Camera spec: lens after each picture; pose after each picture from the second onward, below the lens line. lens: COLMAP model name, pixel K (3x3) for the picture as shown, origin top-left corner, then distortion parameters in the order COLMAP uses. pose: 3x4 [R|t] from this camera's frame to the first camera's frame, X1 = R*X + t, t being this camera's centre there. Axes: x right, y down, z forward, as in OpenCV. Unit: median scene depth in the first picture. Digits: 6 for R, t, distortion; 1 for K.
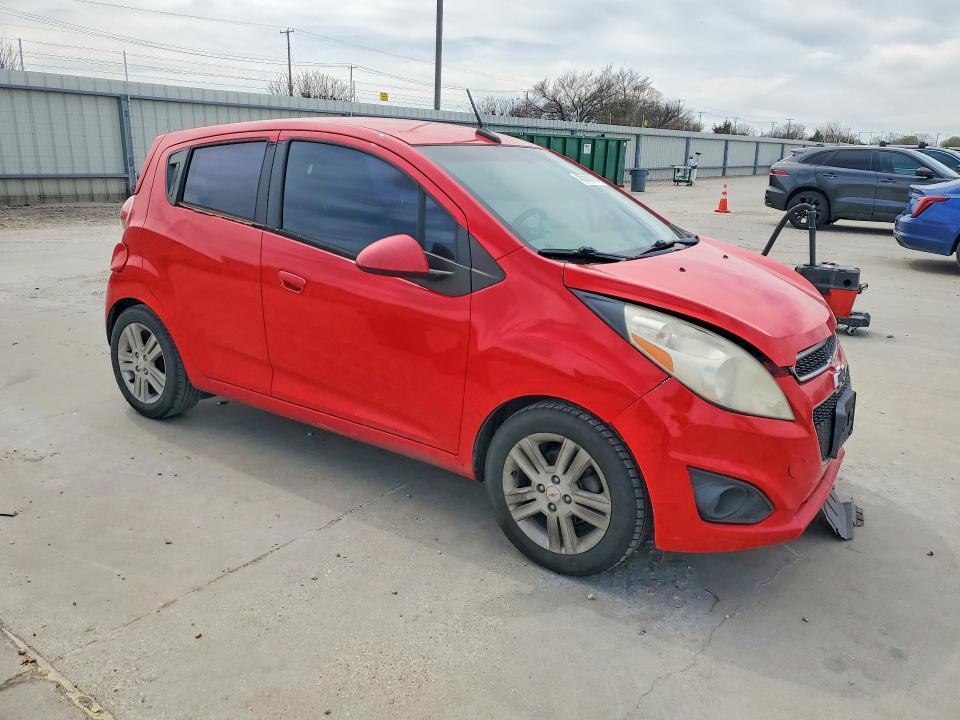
lens RADIAL K [[716.9, 0, 480.0], [0, 716.9, 360.0], [0, 0, 1]] dist [0.008771, 0.006675]
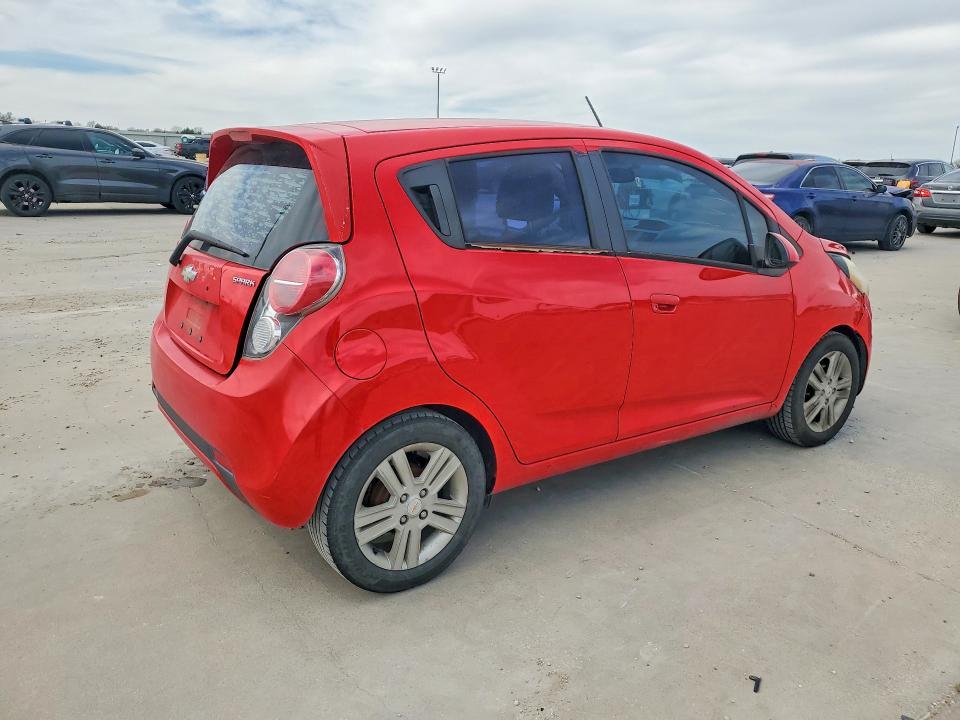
lens RADIAL K [[716.9, 0, 480.0], [0, 716.9, 360.0], [0, 0, 1]] dist [0.008771, 0.006675]
pose [[0.375234, -0.272270, 0.886041, -0.210768], [0.242588, 0.951417, 0.189624, -0.048107], [-0.894623, 0.143789, 0.423053, 0.144270]]
